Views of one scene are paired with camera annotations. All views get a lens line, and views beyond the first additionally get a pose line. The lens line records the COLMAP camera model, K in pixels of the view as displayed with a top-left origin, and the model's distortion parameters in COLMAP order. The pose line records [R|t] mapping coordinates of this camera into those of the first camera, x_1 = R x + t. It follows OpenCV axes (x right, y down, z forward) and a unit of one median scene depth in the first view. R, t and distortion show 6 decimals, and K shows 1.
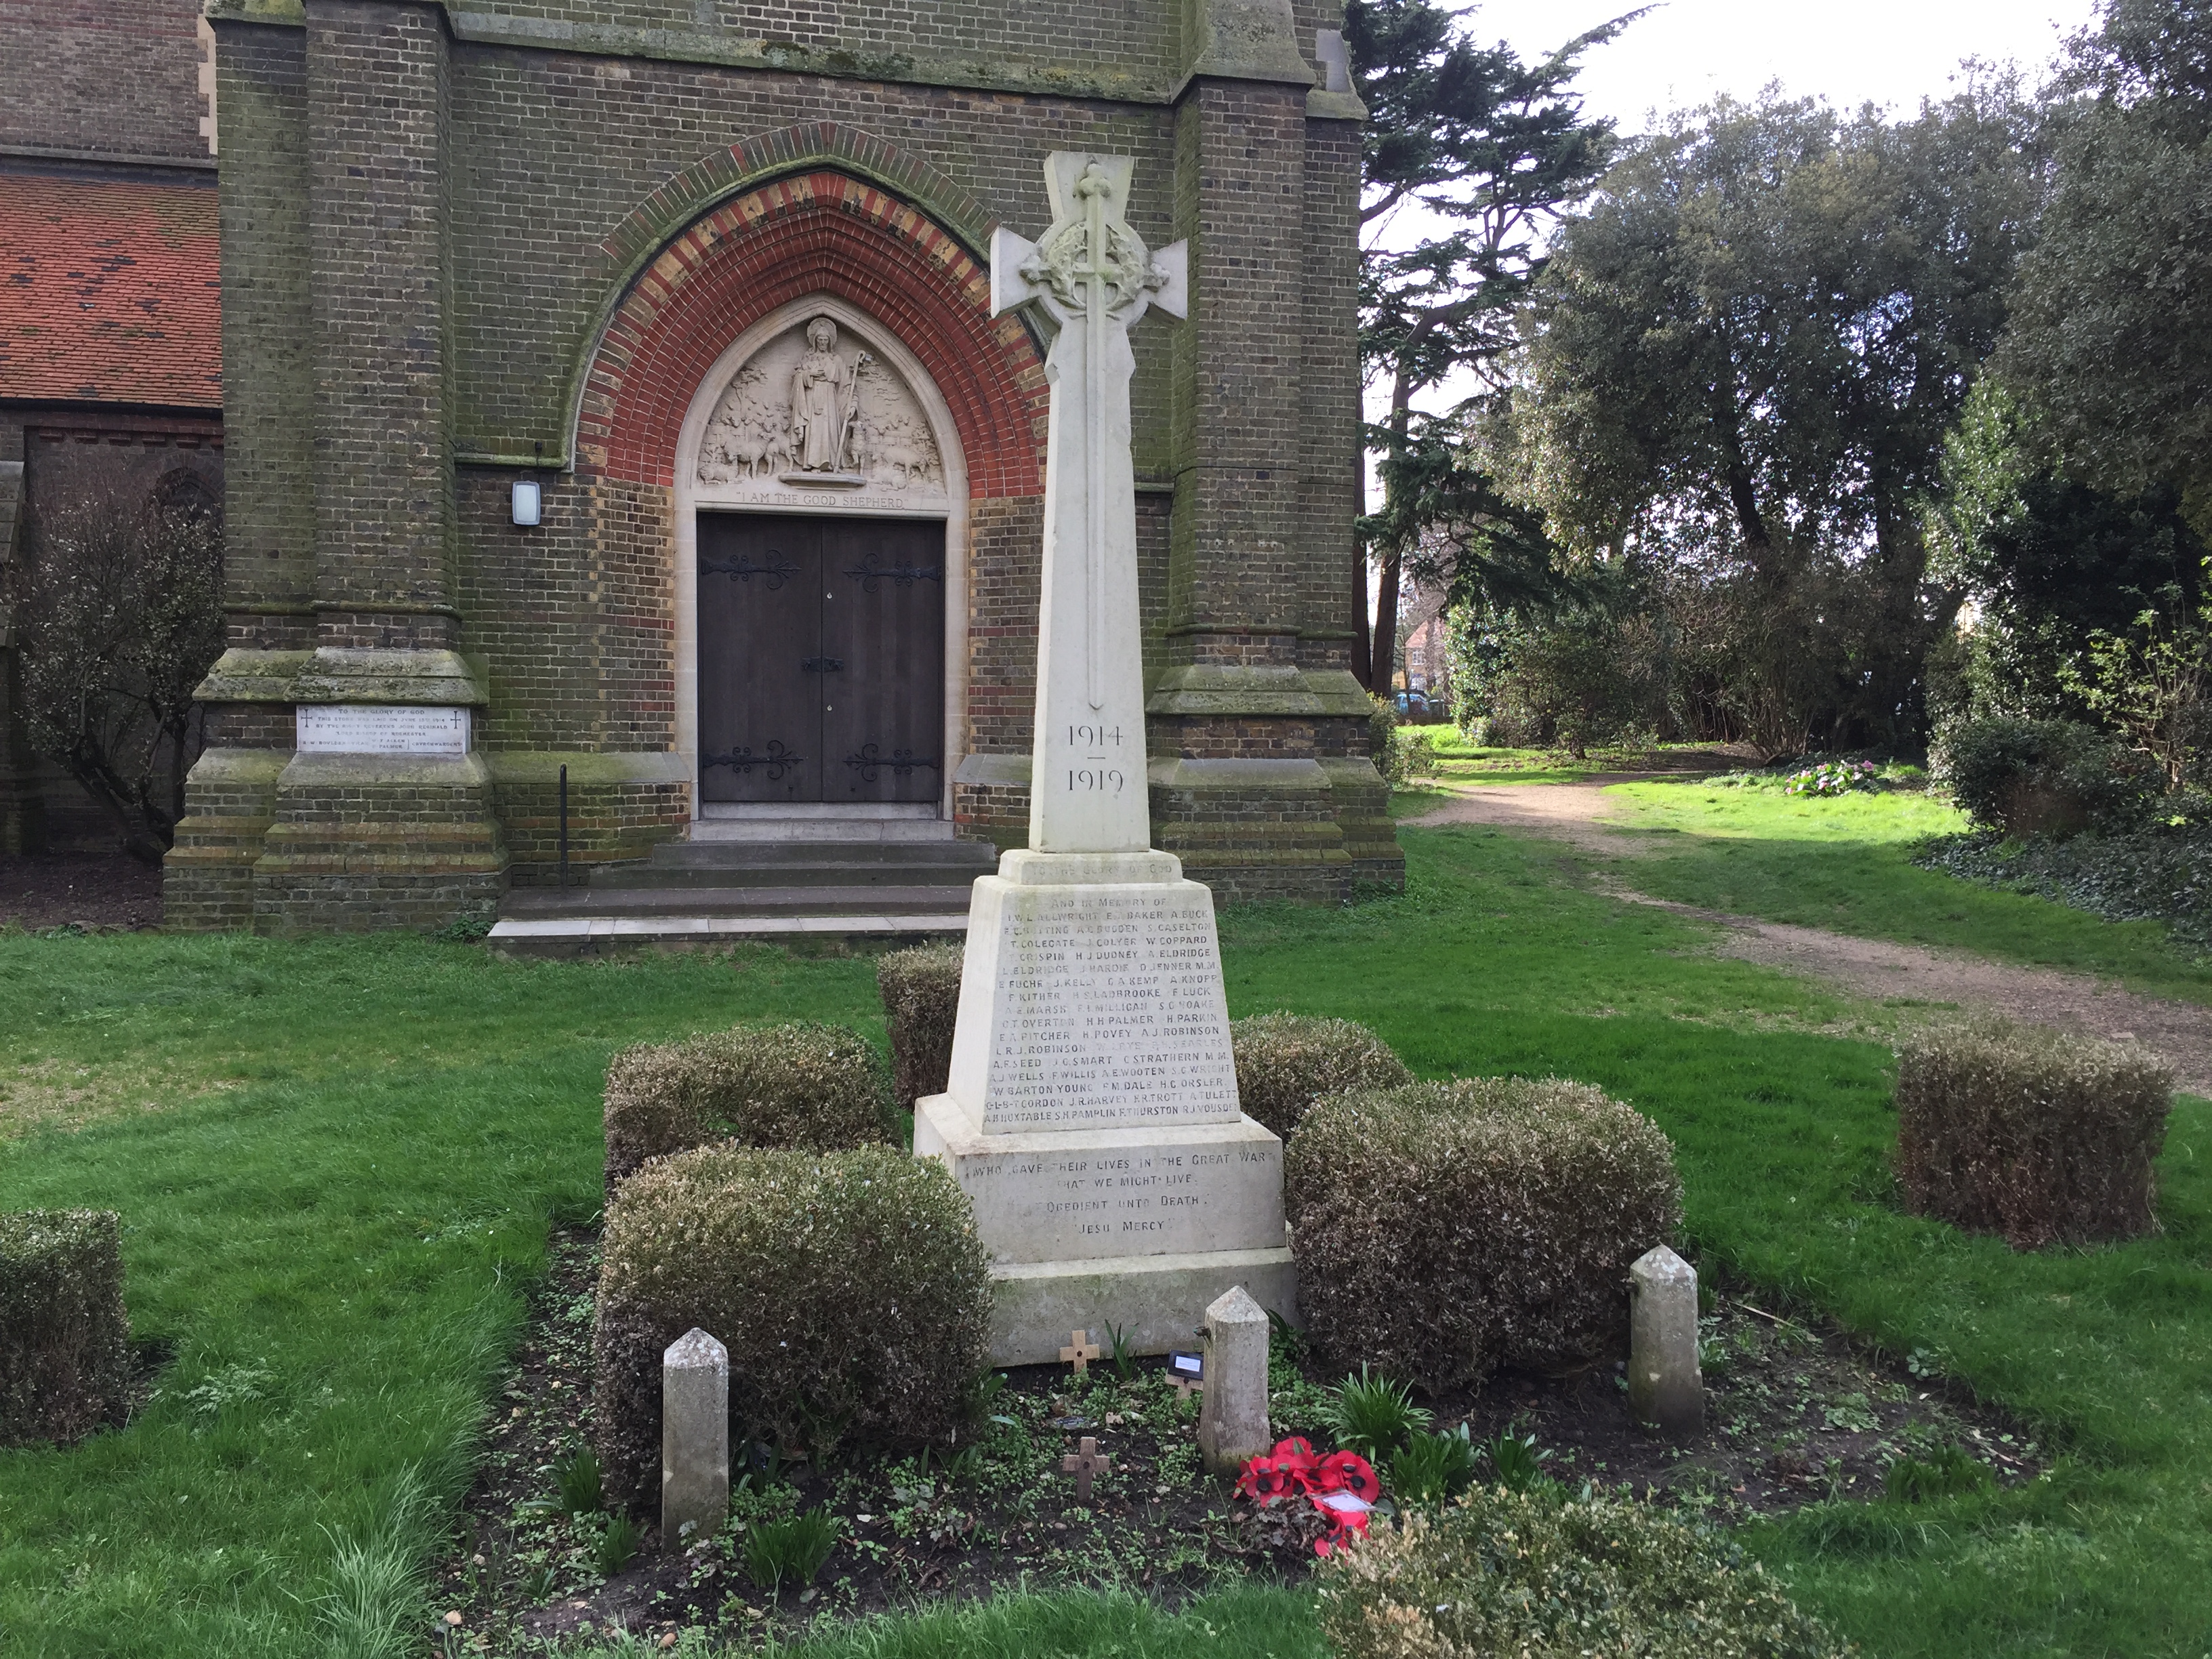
lens RADIAL K [[1874.9, 0, 1106.0], [0, 1874.9, 829.5], [0, 0, 1]] dist [0.035428, -0.074626]
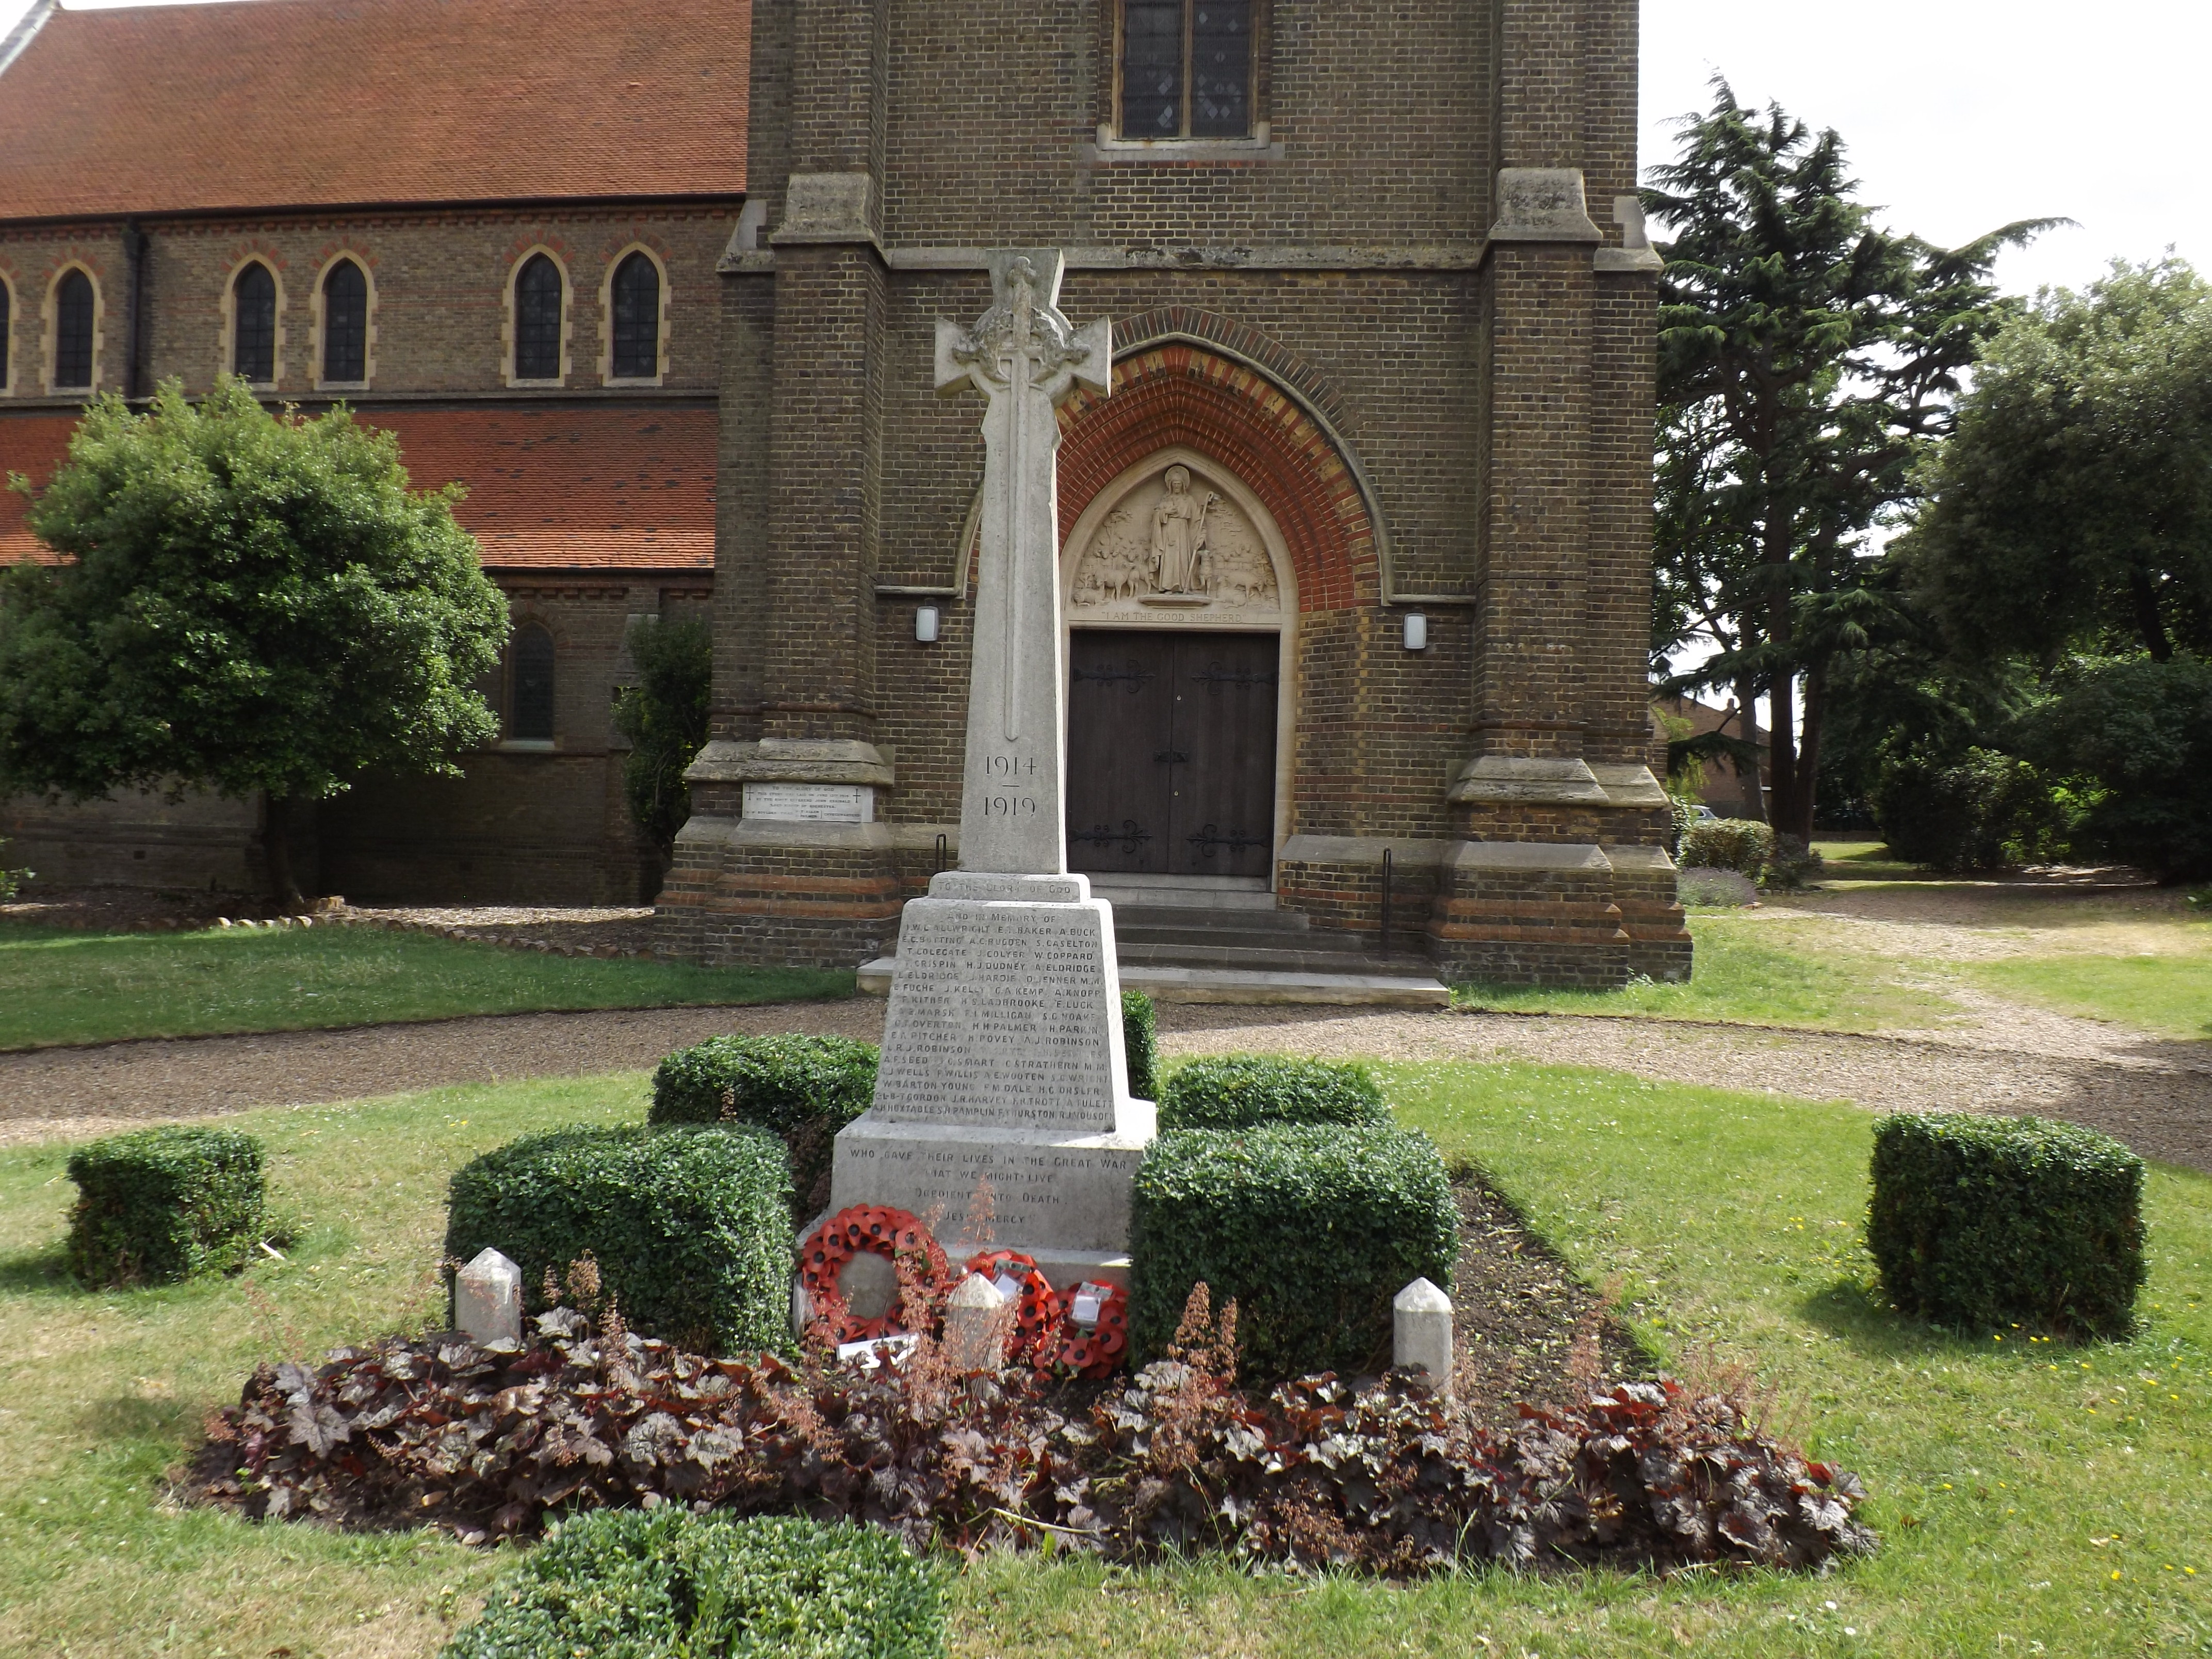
lens RADIAL K [[1576.7, 0, 1106.2], [0, 1576.7, 853.6], [0, 0, 1]] dist [-0.099440, -0.004338]
pose [[0.945413, 0.022521, -0.325096, 0.138582], [-0.037565, 0.998490, -0.040071, 0.014356], [0.323703, 0.050096, 0.944832, 0.063406]]
